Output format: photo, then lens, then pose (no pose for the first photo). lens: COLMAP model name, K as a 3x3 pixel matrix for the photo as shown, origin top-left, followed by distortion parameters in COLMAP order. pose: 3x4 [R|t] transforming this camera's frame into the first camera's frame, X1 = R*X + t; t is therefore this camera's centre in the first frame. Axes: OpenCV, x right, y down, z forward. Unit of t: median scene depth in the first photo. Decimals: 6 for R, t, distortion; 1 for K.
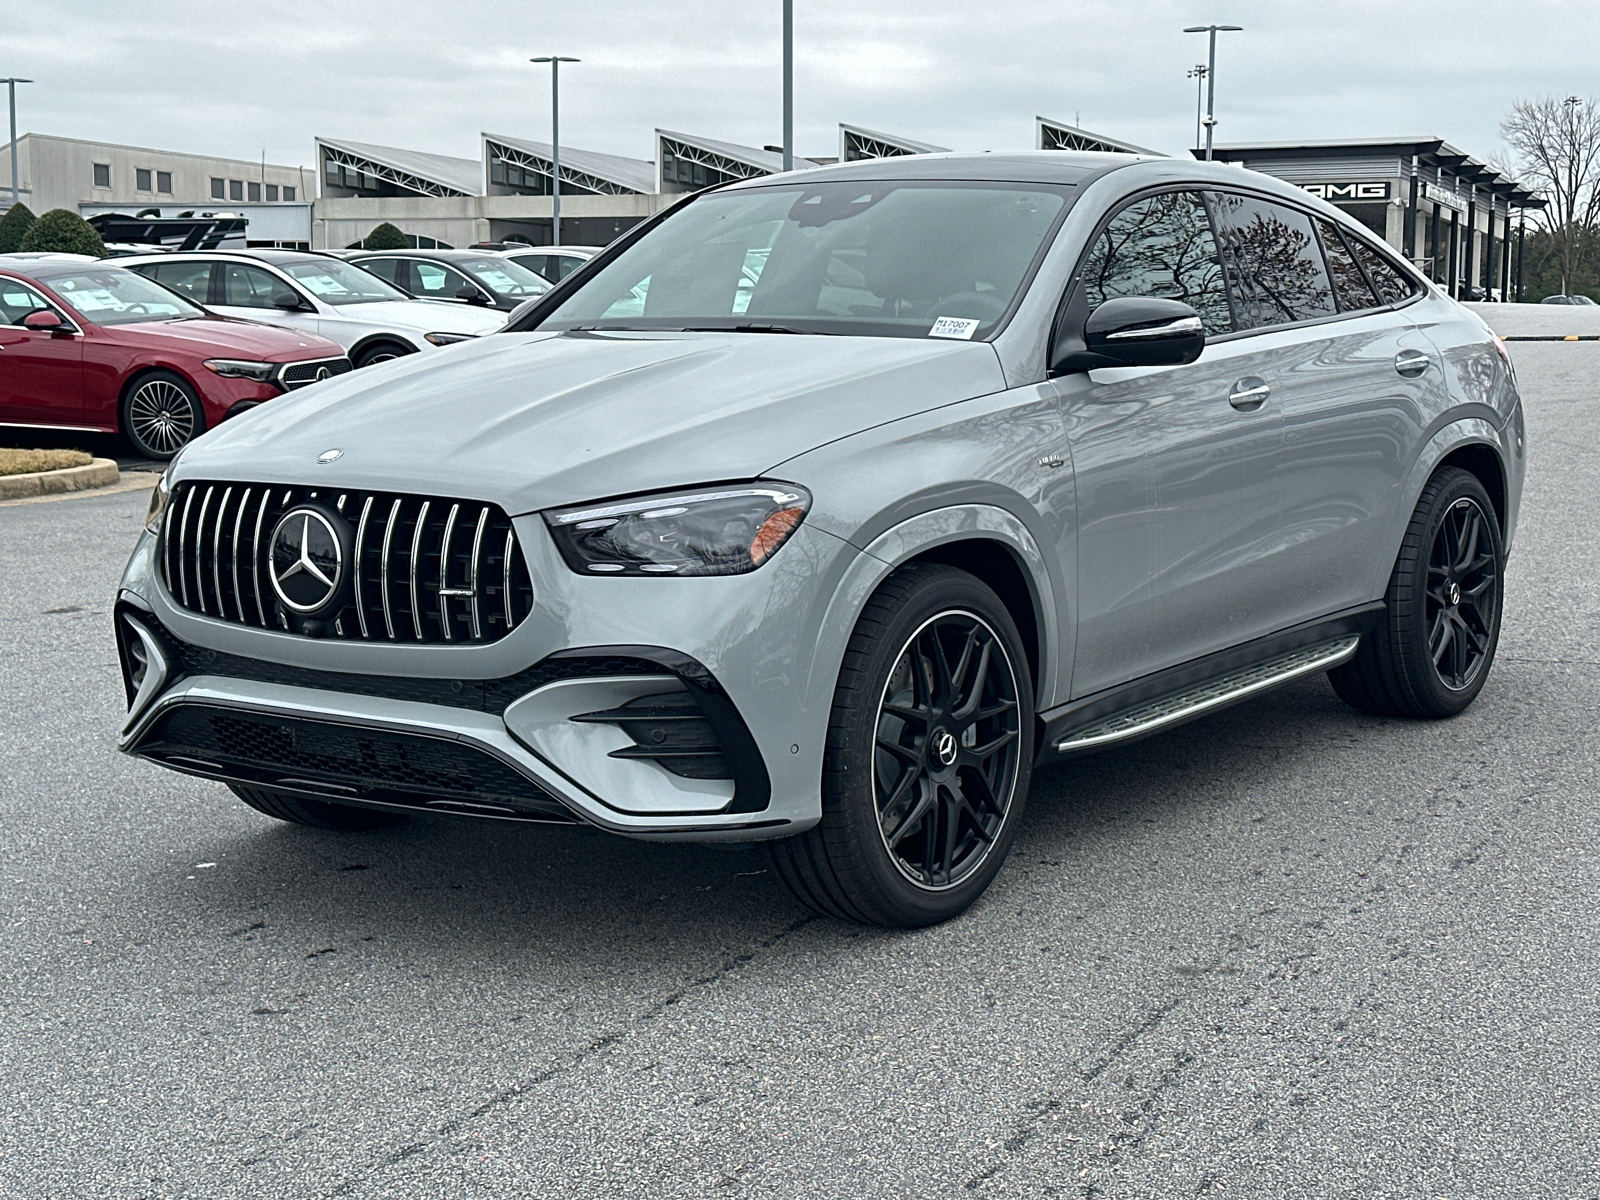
lens RADIAL K [[2482.5, 0, 909.6], [0, 2482.5, 592.5], [0, 0, 1]] dist [0.075077, 0.000000]
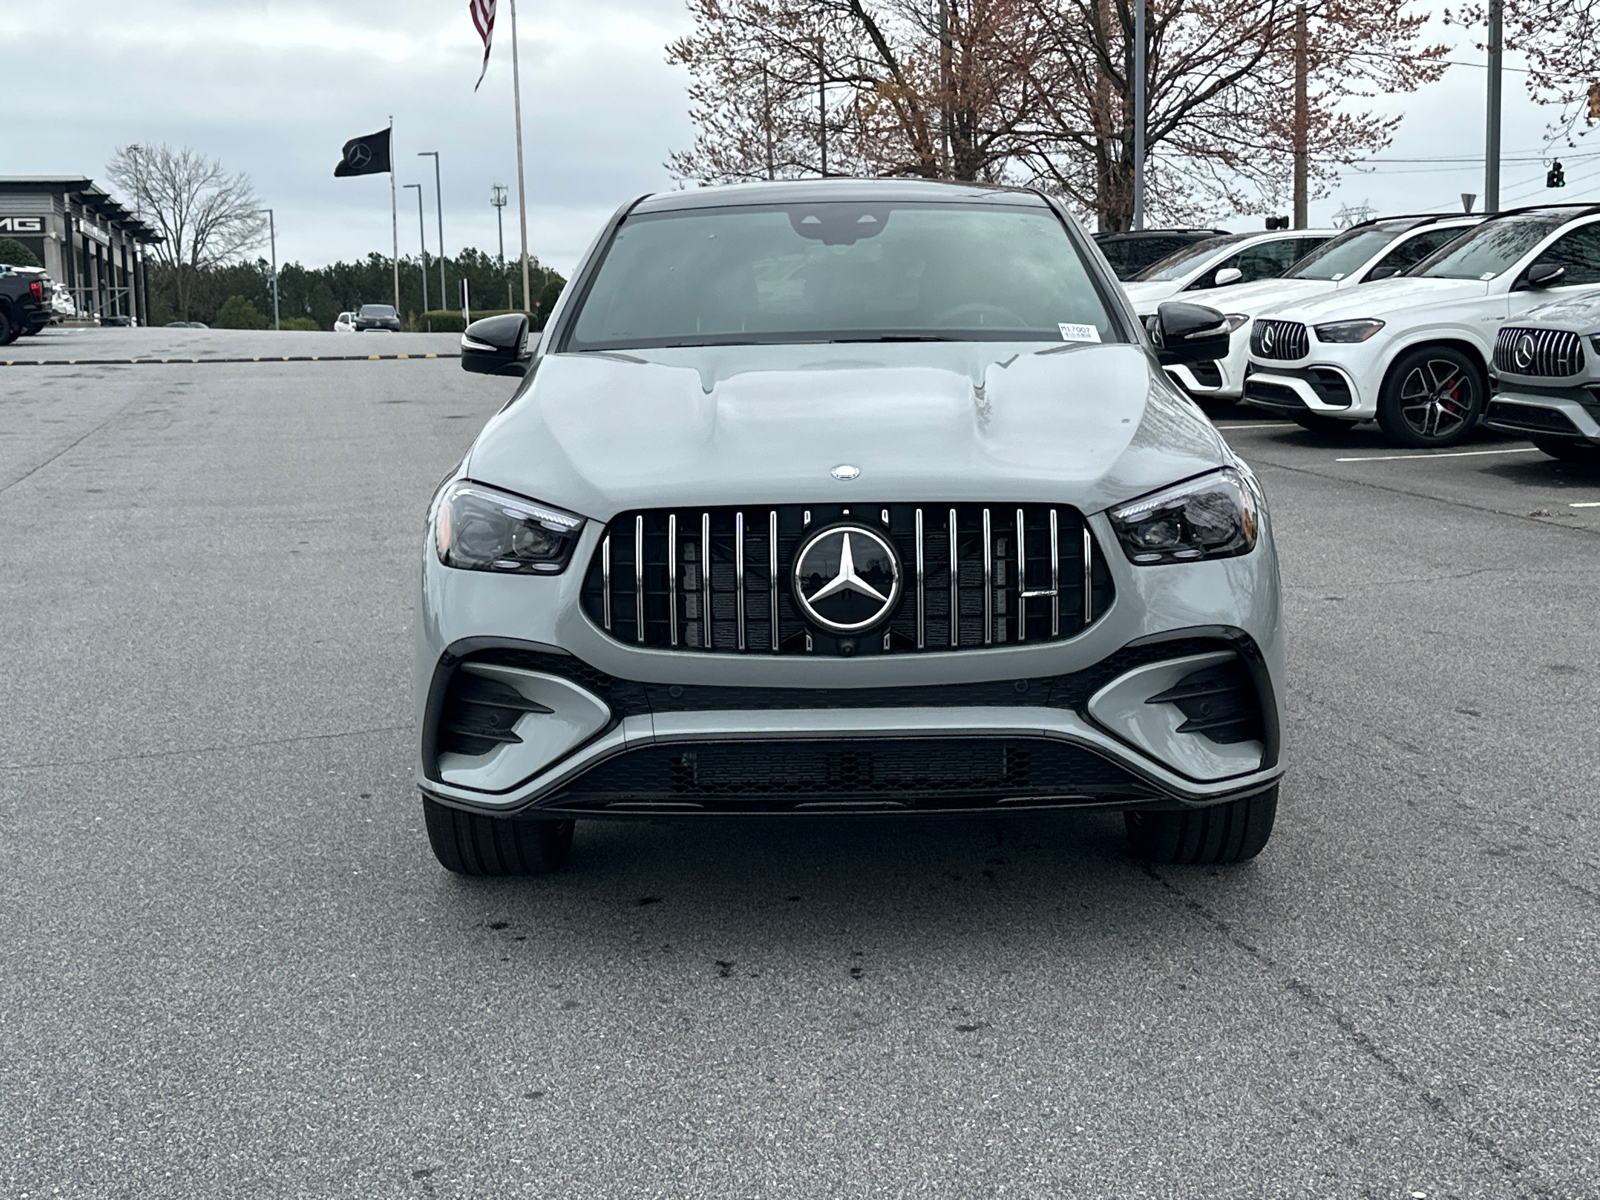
lens RADIAL K [[2138.3, 0, 850.6], [0, 2138.3, 613.2], [0, 0, 1]] dist [0.128720, 0.000000]
pose [[0.830020, -0.093484, 0.549843, -0.584307], [0.085346, 0.995531, 0.040426, -0.027412], [-0.551165, 0.013372, 0.834289, 0.240525]]
